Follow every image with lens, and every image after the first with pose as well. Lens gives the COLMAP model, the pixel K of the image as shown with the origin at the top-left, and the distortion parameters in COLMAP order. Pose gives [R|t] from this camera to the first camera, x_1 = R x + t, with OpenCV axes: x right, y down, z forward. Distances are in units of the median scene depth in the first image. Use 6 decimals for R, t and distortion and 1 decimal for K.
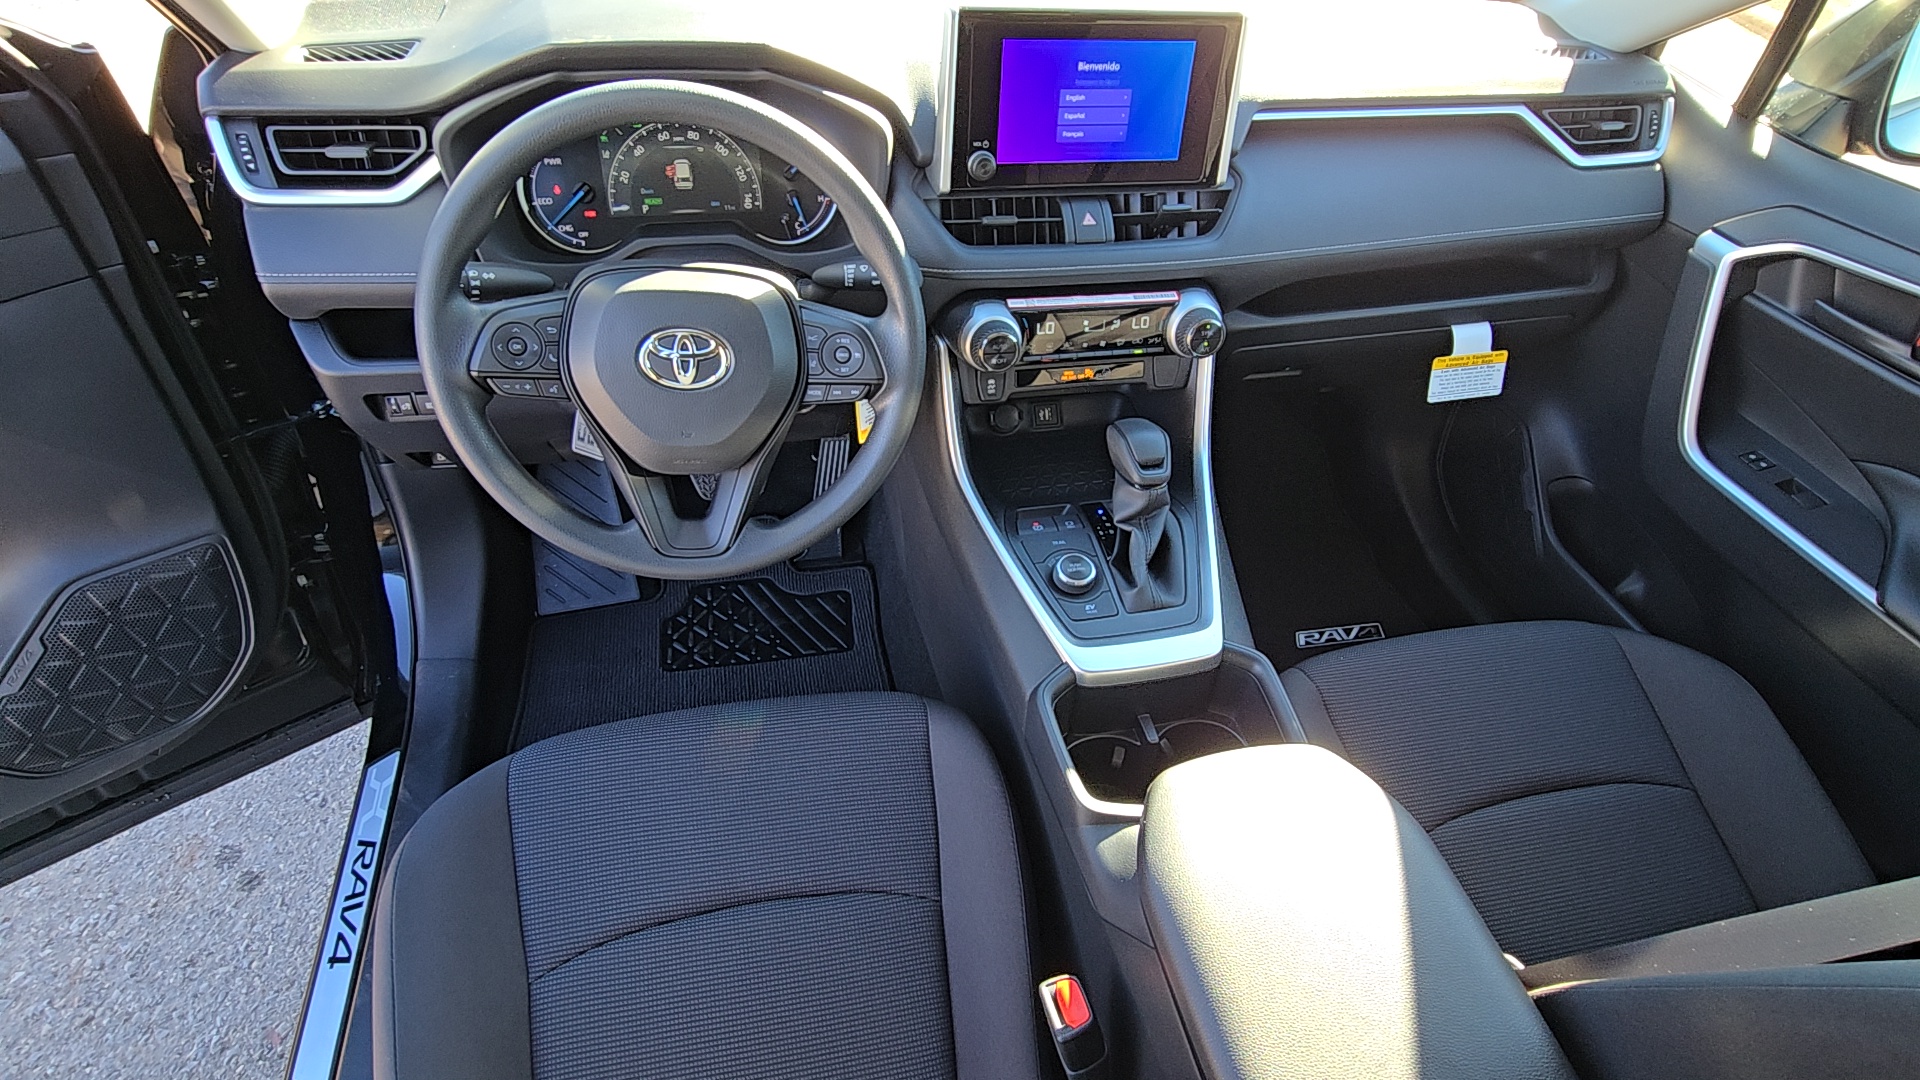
lens RADIAL K [[984.5, 0, 978.4], [0, 984.5, 543.1], [0, 0, 1]] dist [0.000340, -0.000260]
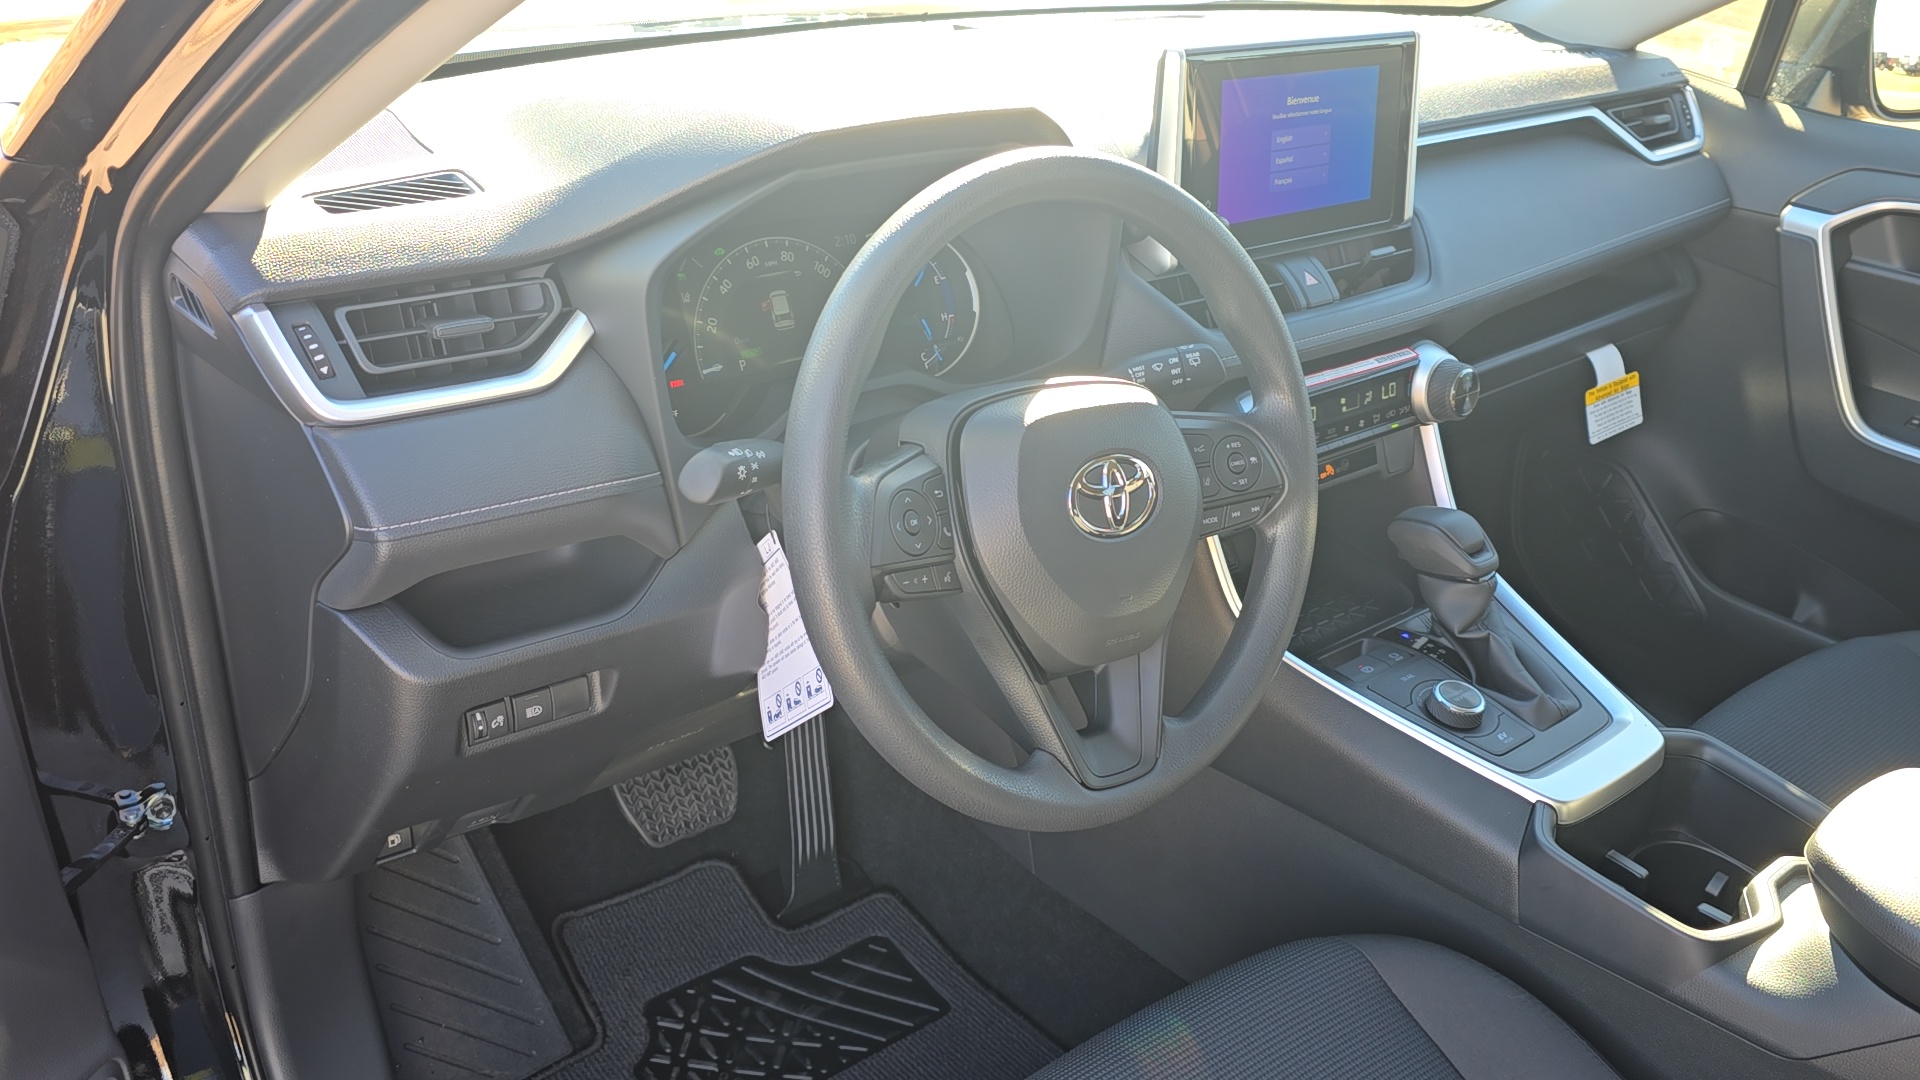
lens RADIAL K [[1627.5, 0, 960.0], [0, 1627.5, 540.0], [0, 0, 1]] dist [-0.008969, -0.015545]
pose [[0.891676, -0.208111, 0.401999, -0.713200], [0.298881, 0.937628, -0.177550, 0.019332], [-0.339975, 0.278467, 0.898261, -0.028846]]
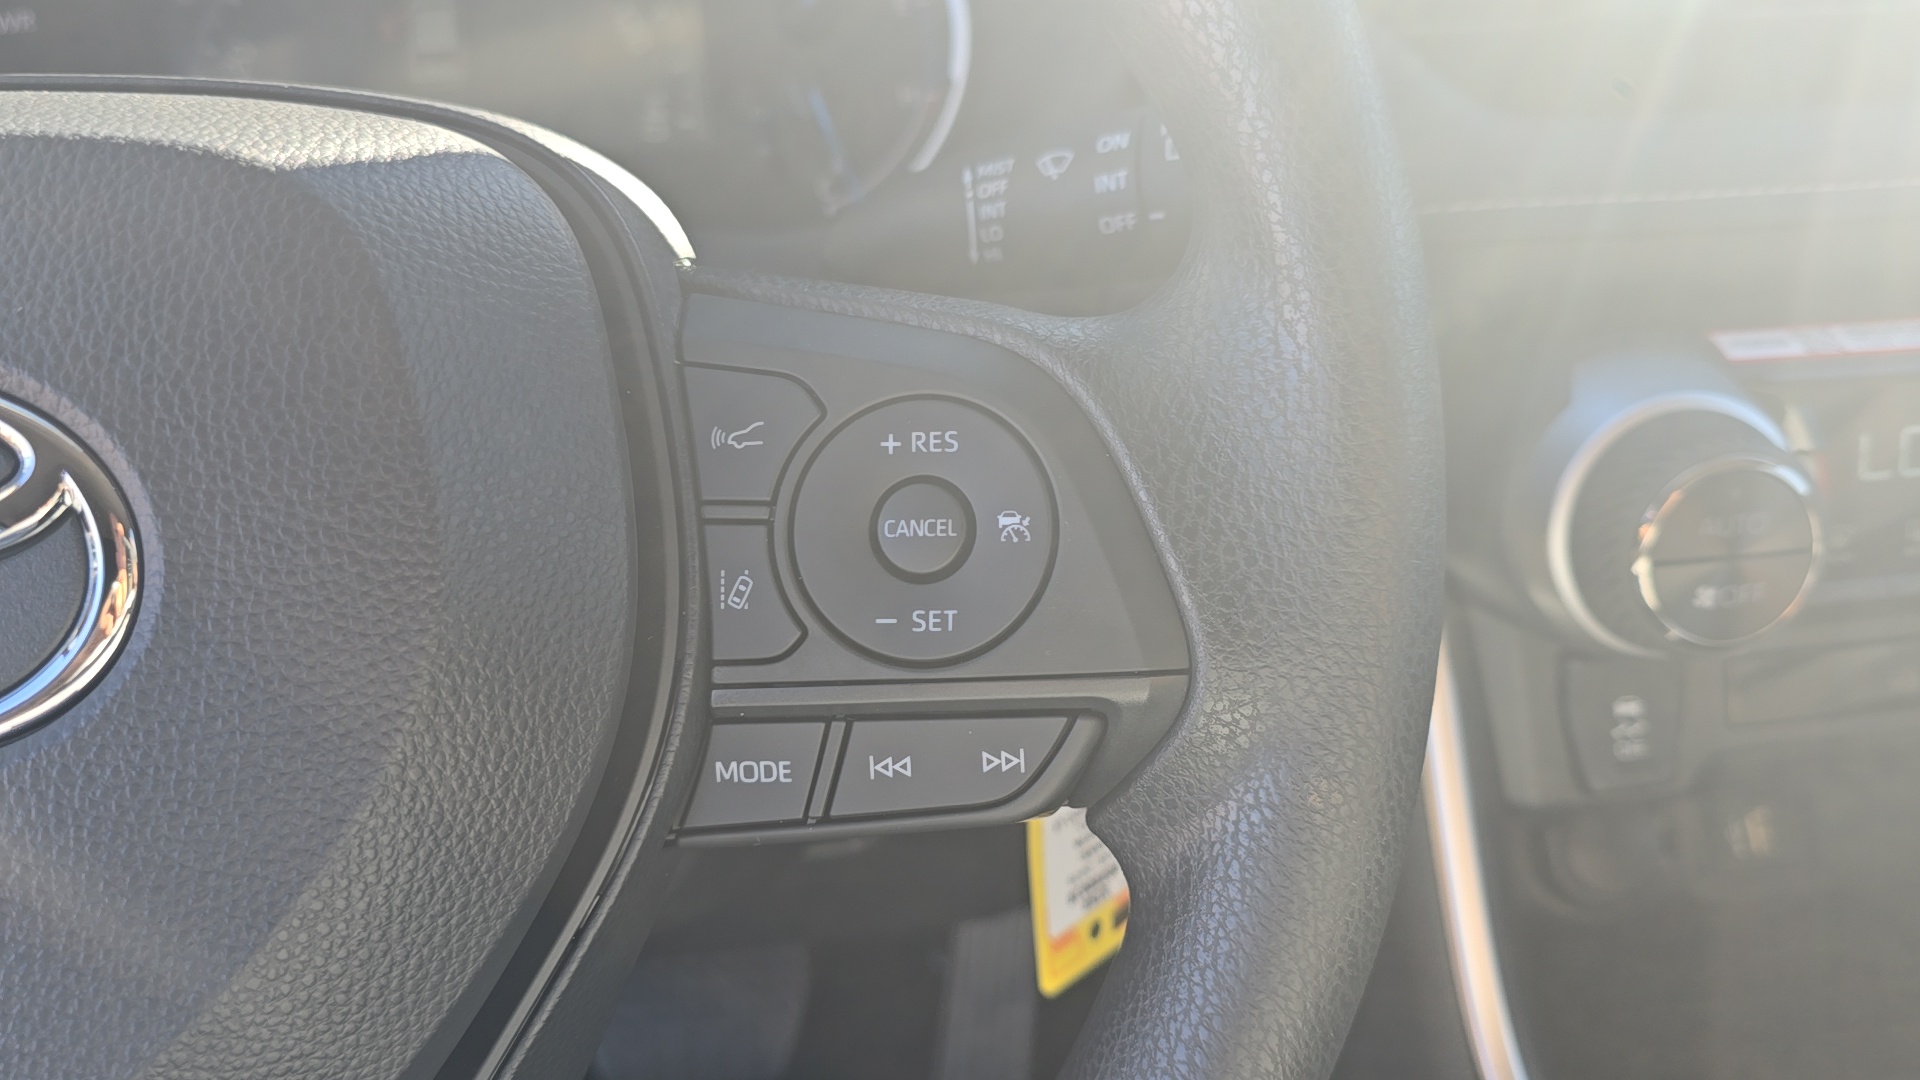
lens RADIAL K [[1659.9, 0, 960.0], [0, 1659.9, 540.0], [0, 0, 1]] dist [-0.084545, 0.004234]
pose [[0.982226, -0.051878, -0.180388, -0.071074], [-0.002619, 0.957165, -0.289531, -0.095311], [0.187682, 0.284857, 0.940017, 0.635014]]
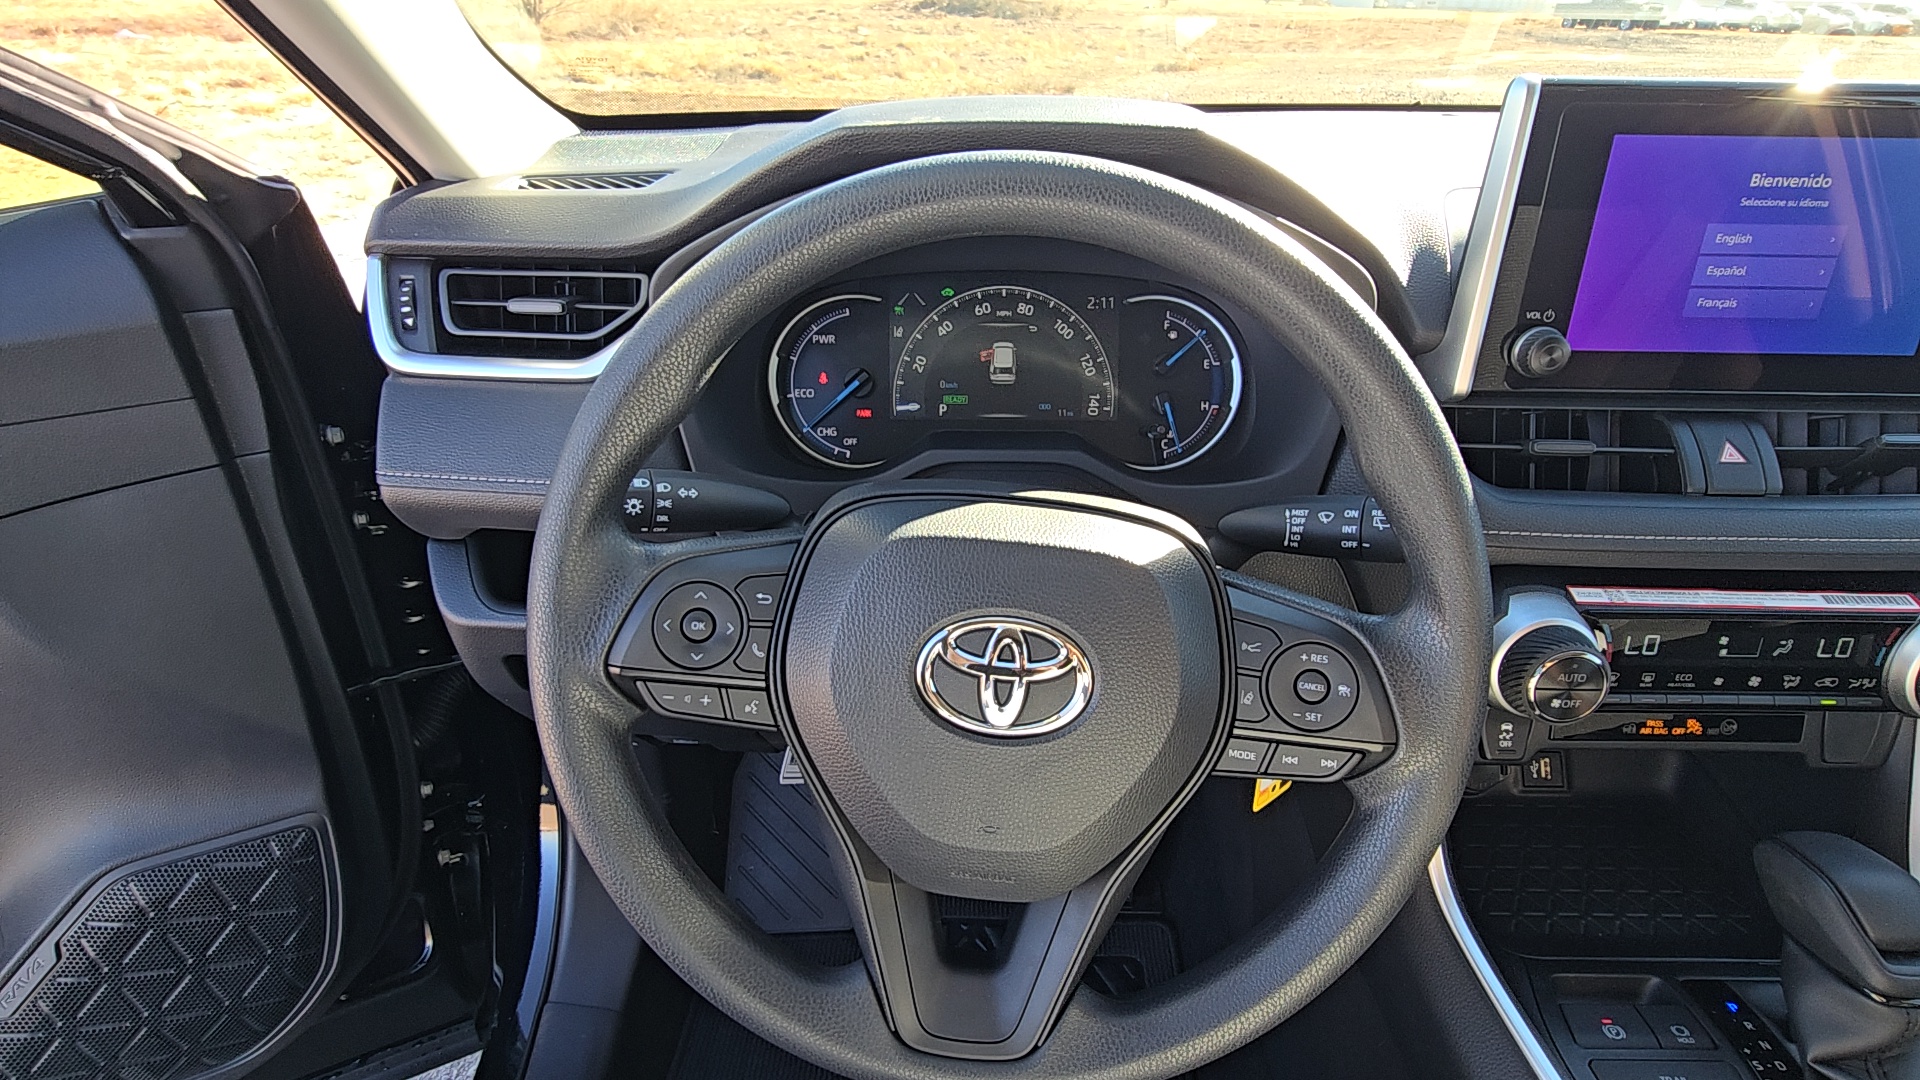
lens RADIAL K [[984.5, 0, 978.4], [0, 984.5, 543.1], [0, 0, 1]] dist [0.000340, -0.000260]
pose [[0.970568, 0.065761, -0.231674, -0.160578], [-0.117557, 0.968967, -0.217449, -0.114010], [0.210185, 0.238284, 0.948179, 0.410024]]
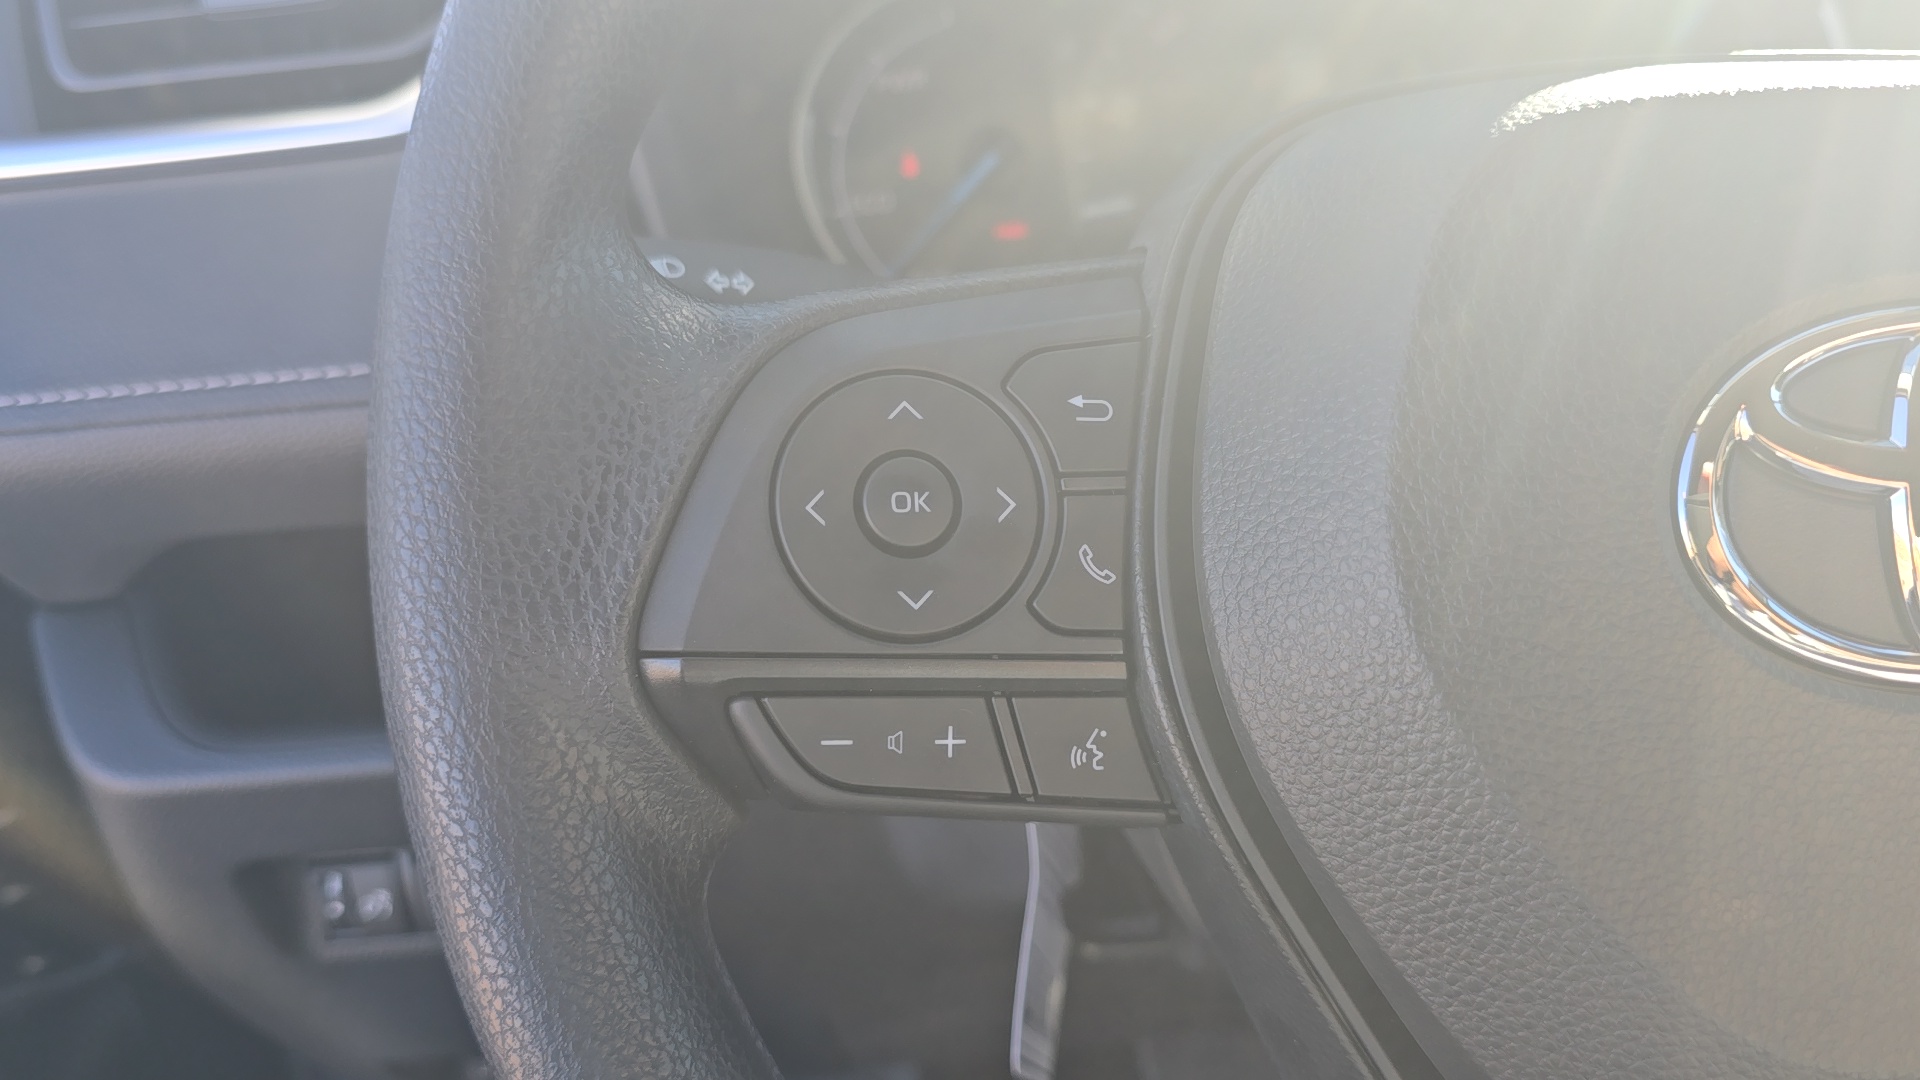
lens RADIAL K [[1597.0, 0, 966.5], [0, 1597.0, 545.4], [0, 0, 1]] dist [0.004279, 0.001172]
pose [[0.974422, -0.081225, -0.209533, -0.316073], [0.003553, 0.937848, -0.347028, -0.076761], [0.224698, 0.337407, 0.914148, 0.593186]]
